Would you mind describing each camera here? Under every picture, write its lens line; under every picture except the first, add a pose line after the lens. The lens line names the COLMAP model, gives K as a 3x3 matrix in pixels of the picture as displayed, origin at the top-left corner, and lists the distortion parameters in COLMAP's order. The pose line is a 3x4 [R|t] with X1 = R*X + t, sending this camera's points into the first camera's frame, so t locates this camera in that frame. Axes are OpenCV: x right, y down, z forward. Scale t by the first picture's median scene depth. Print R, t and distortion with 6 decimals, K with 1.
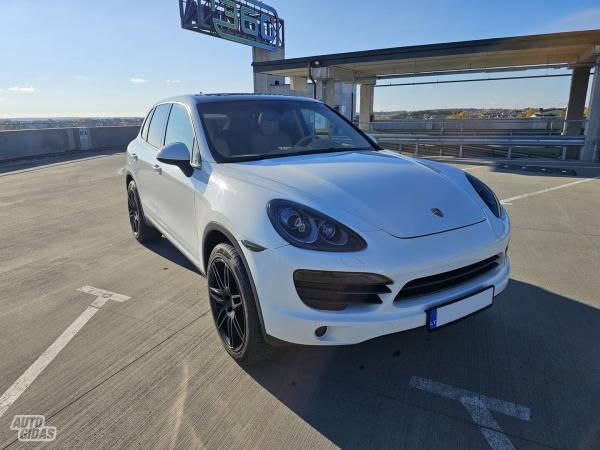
lens RADIAL K [[407.9, 0, 300.0], [0, 407.9, 225.0], [0, 0, 1]] dist [0.077579, -0.074709]
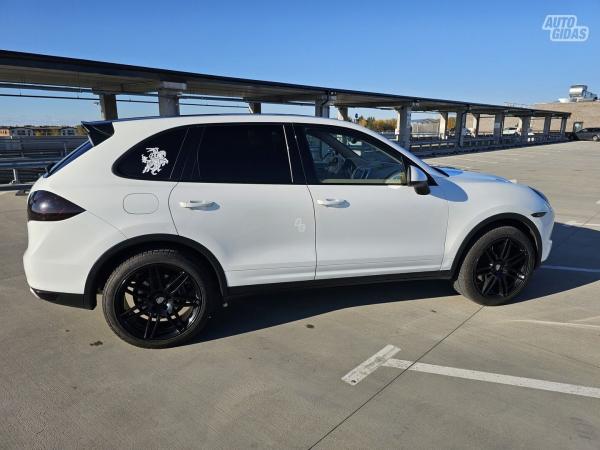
lens RADIAL K [[407.9, 0, 300.0], [0, 407.9, 225.0], [0, 0, 1]] dist [0.077579, -0.074709]
pose [[0.267397, -0.206449, 0.941211, -1.164279], [0.250015, 0.958192, 0.139144, -0.219707], [-0.930586, 0.198110, 0.307833, 0.825341]]
